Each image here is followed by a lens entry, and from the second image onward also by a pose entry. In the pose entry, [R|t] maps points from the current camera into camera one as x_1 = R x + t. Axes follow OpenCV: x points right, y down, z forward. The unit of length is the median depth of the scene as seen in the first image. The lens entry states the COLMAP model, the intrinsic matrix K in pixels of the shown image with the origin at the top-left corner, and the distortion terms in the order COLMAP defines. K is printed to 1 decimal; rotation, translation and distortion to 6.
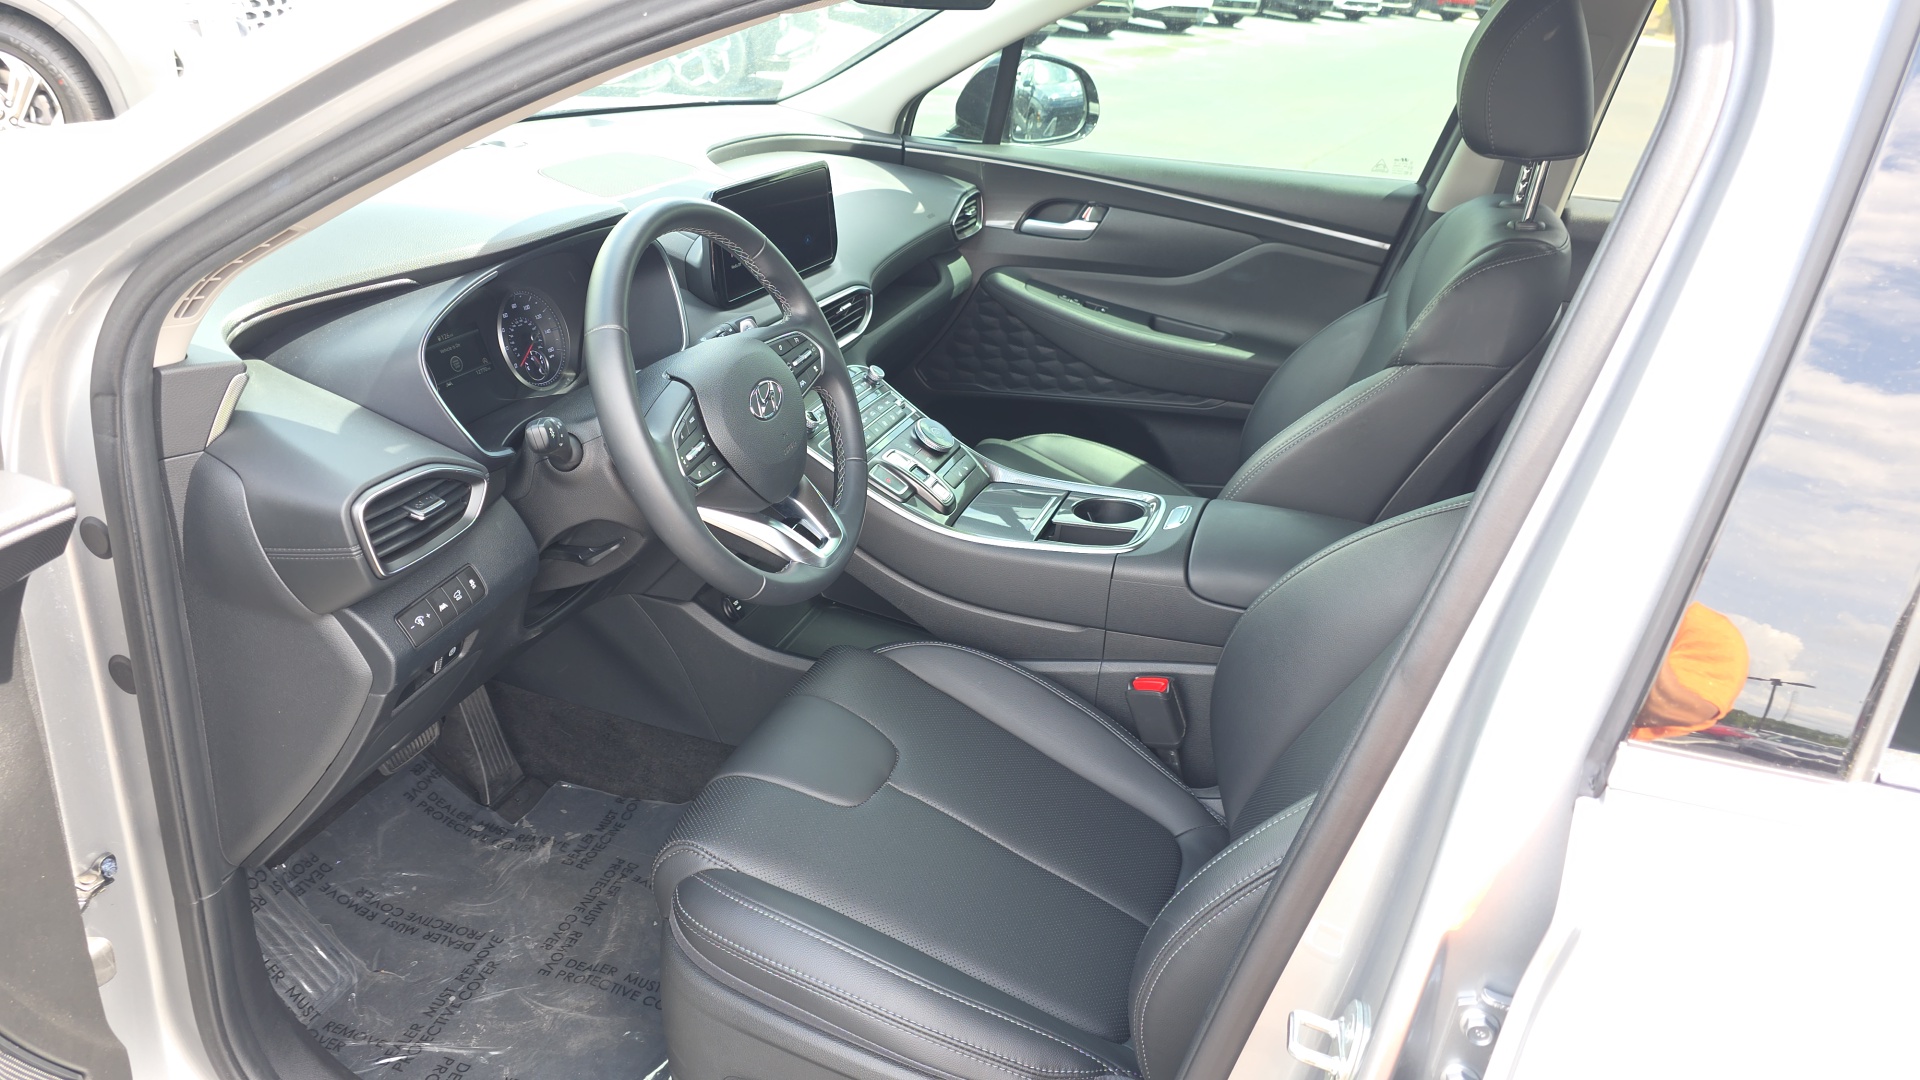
lens RADIAL K [[1286.8, 0, 945.2], [0, 1286.8, 566.8], [0, 0, 1]] dist [0.043380, -0.052213]
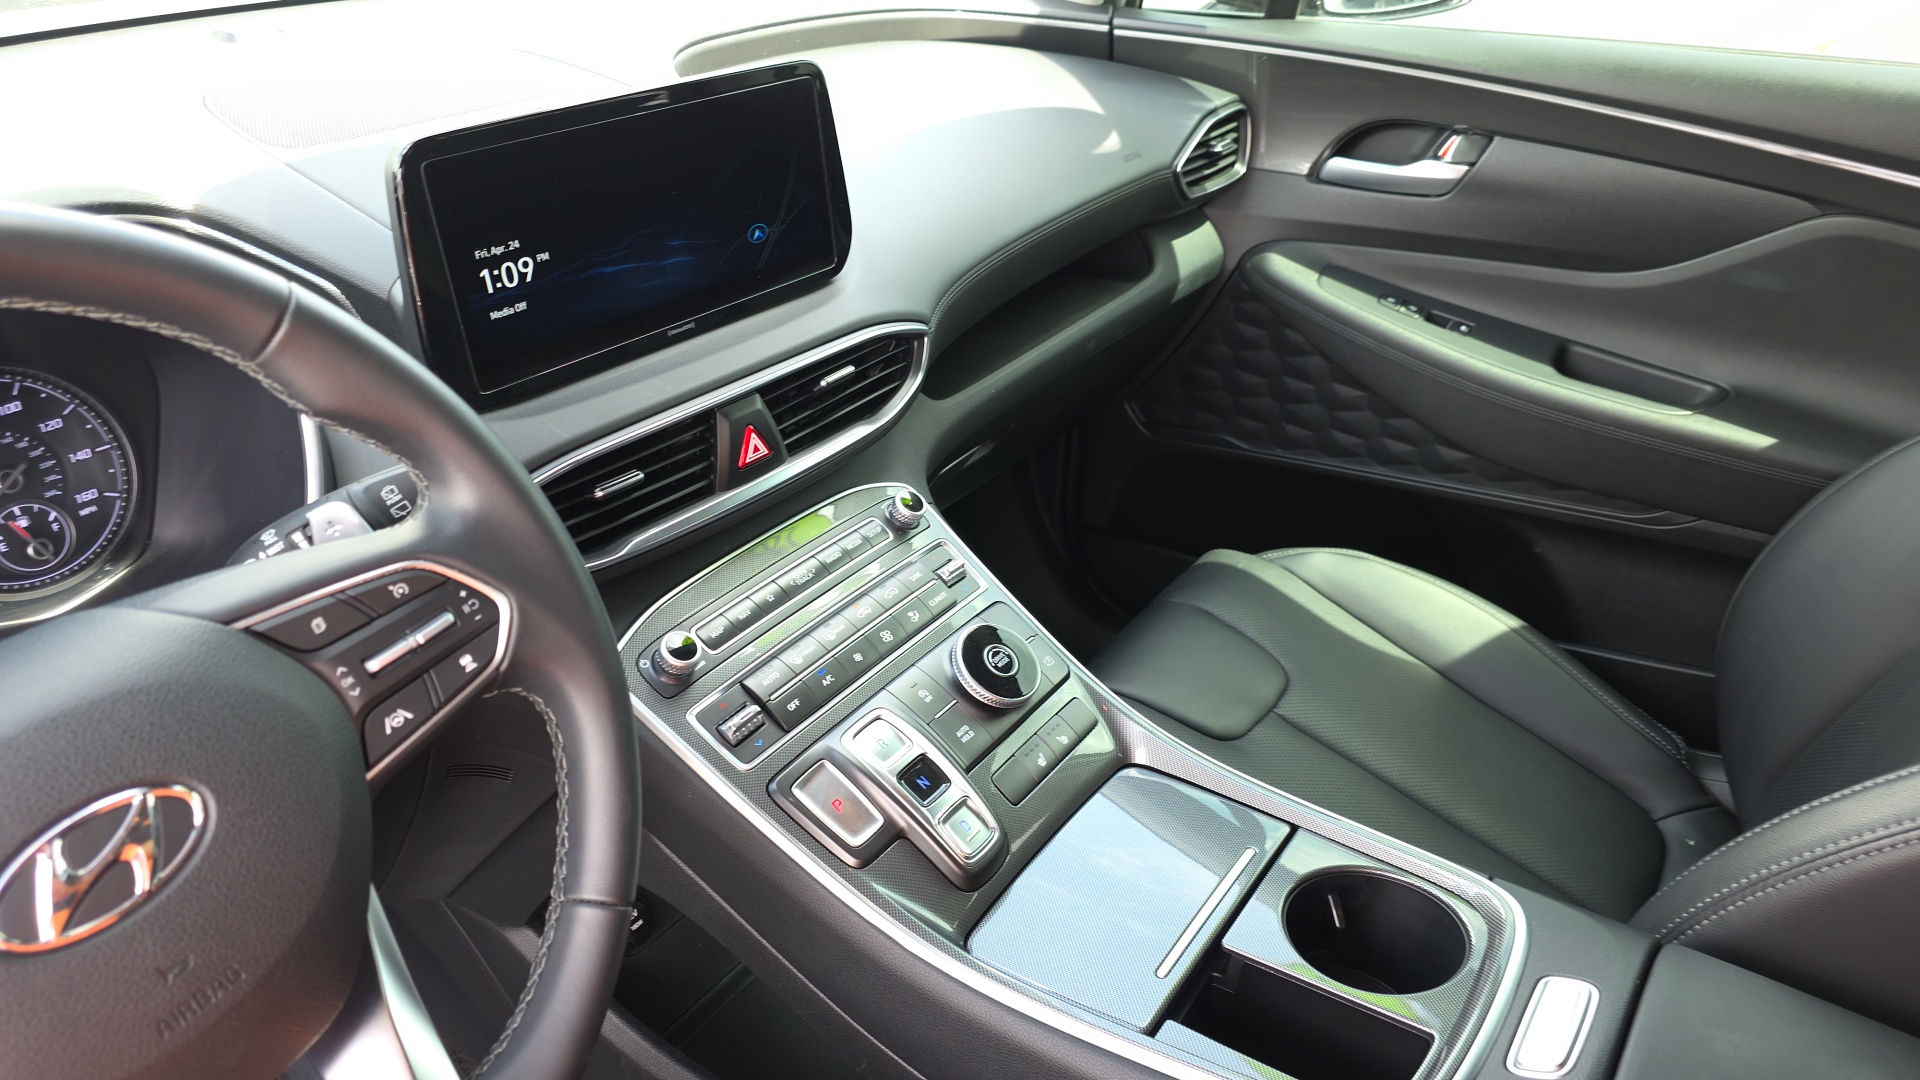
lens RADIAL K [[1294.1, 0, 935.9], [0, 1294.1, 543.5], [0, 0, 1]] dist [0.039421, -0.044994]
pose [[0.956257, 0.091199, -0.277947, 0.072035], [-0.074153, 0.994698, 0.071259, -0.134077], [0.282972, -0.047532, 0.957950, 0.417799]]
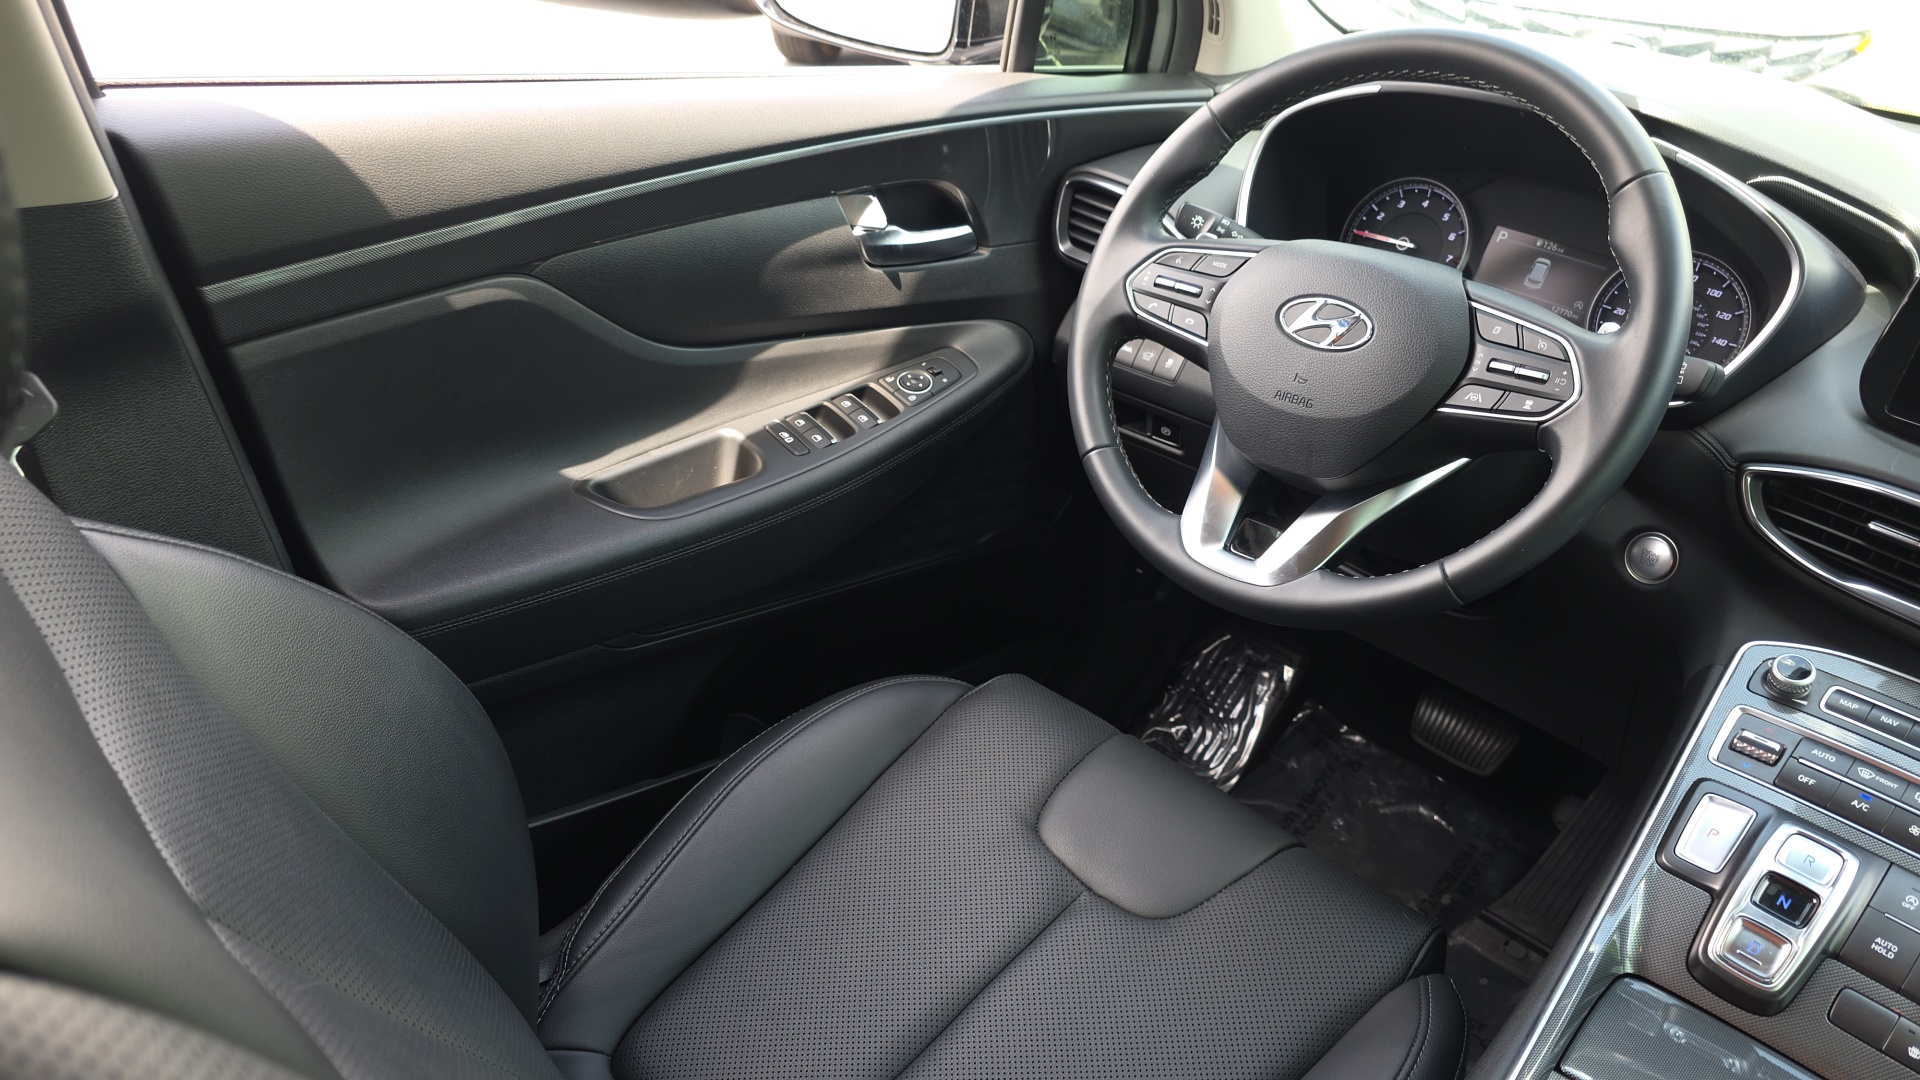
lens RADIAL K [[1286.8, 0, 945.2], [0, 1286.8, 566.8], [0, 0, 1]] dist [0.043380, -0.052213]
pose [[-0.425584, 0.354005, -0.832802, 0.302654], [-0.513912, 0.662945, 0.544425, -0.171997], [0.744831, 0.659686, -0.100211, 0.548652]]
